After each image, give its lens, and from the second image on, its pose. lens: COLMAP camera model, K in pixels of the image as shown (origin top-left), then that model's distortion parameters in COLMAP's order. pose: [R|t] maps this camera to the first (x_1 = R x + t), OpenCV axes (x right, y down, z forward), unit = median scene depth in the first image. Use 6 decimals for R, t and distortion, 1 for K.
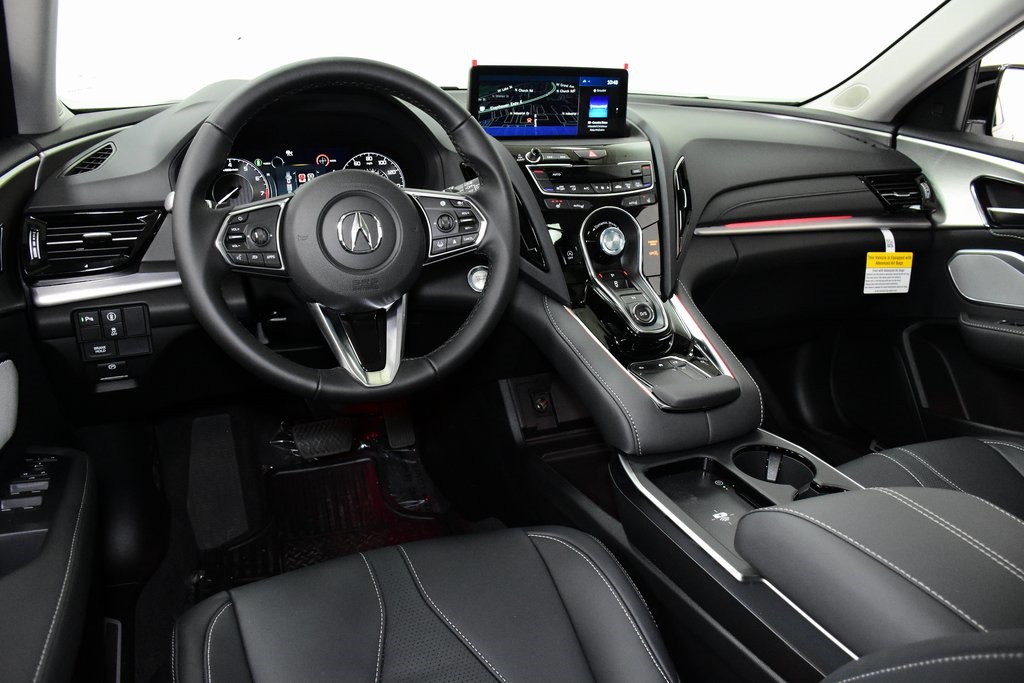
lens RADIAL K [[783.9, 0, 512.0], [0, 783.9, 341.5], [0, 0, 1]] dist [-0.163243, 0.107580]
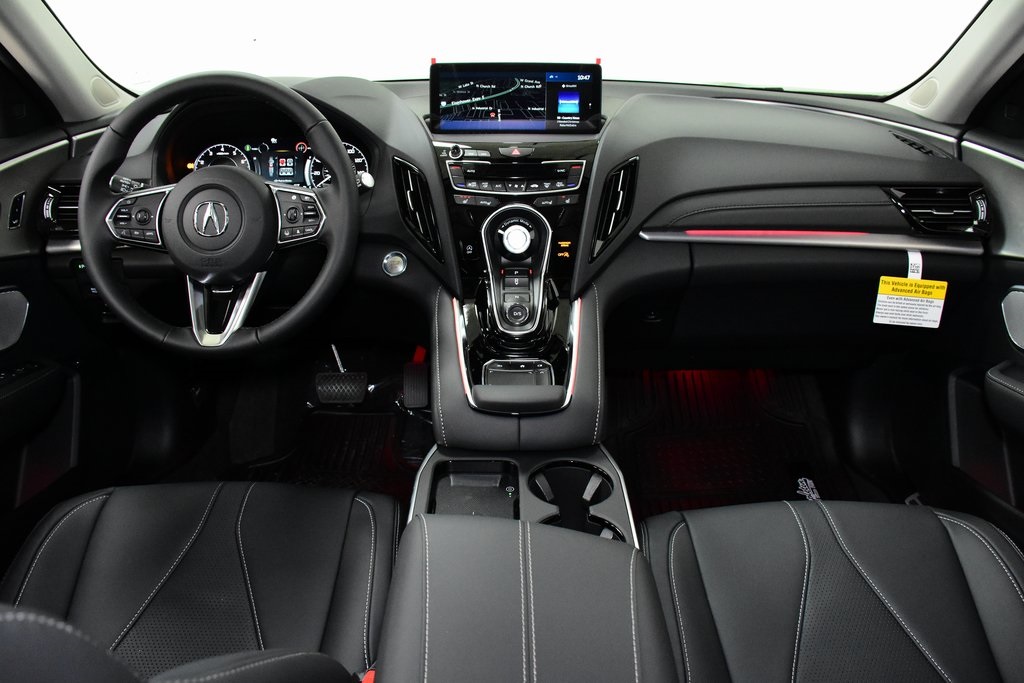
lens RADIAL K [[783.9, 0, 512.0], [0, 783.9, 341.5], [0, 0, 1]] dist [-0.163243, 0.107580]
pose [[0.918846, 0.136867, -0.370122, 0.510470], [-0.120005, 0.990419, 0.068328, -0.064454], [0.375928, -0.018367, 0.926467, 0.048979]]
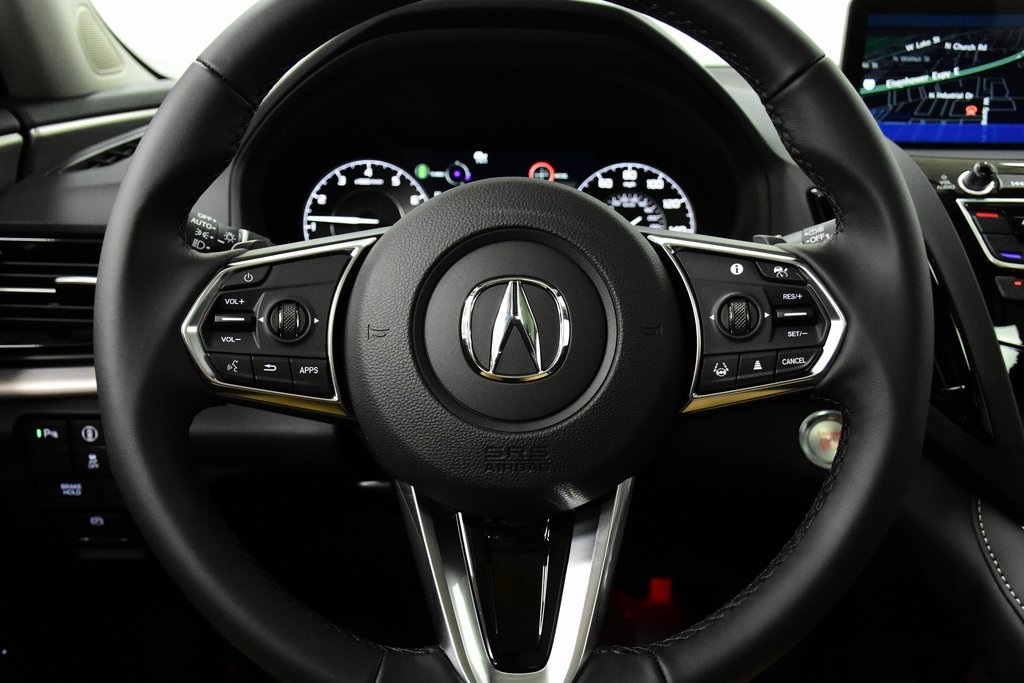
lens RADIAL K [[1008.4, 0, 495.6], [0, 1008.4, 343.4], [0, 0, 1]] dist [-0.092183, 0.188236]
pose [[0.920866, 0.087462, -0.379942, -0.001885], [-0.124724, 0.989388, -0.074539, -0.064817], [0.369391, 0.116028, 0.922002, 0.365068]]
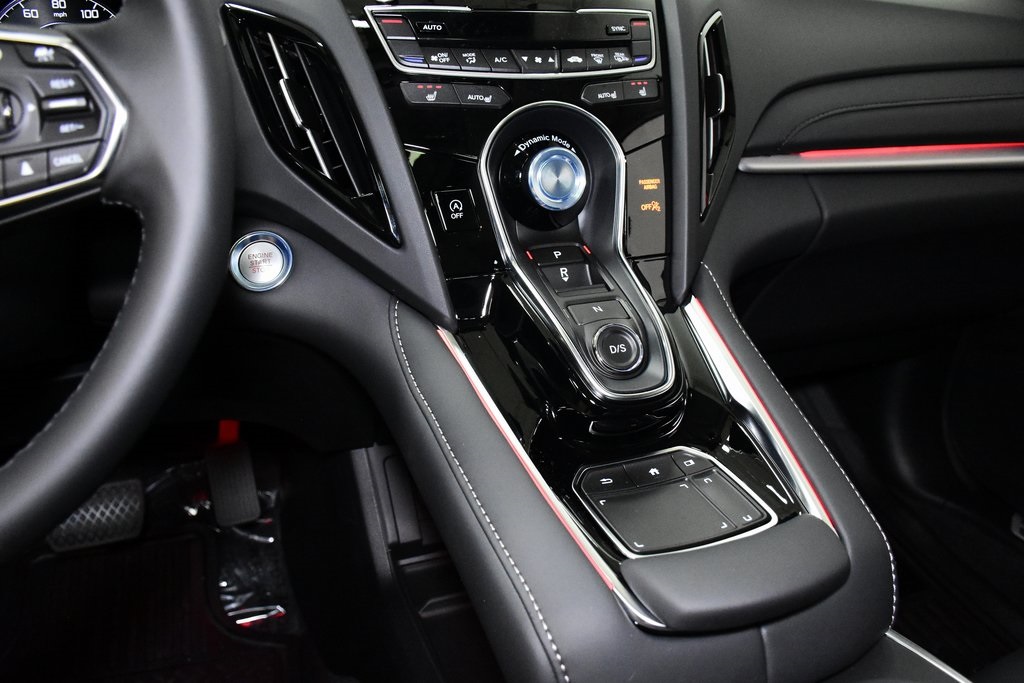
lens RADIAL K [[838.5, 0, 512.0], [0, 838.5, 341.5], [0, 0, 1]] dist [-0.094665, 0.008949]
pose [[0.999702, 0.017271, -0.017269, 0.111033], [-0.016407, 0.998663, 0.049014, -0.057364], [0.018092, -0.048716, 0.998649, 0.505957]]
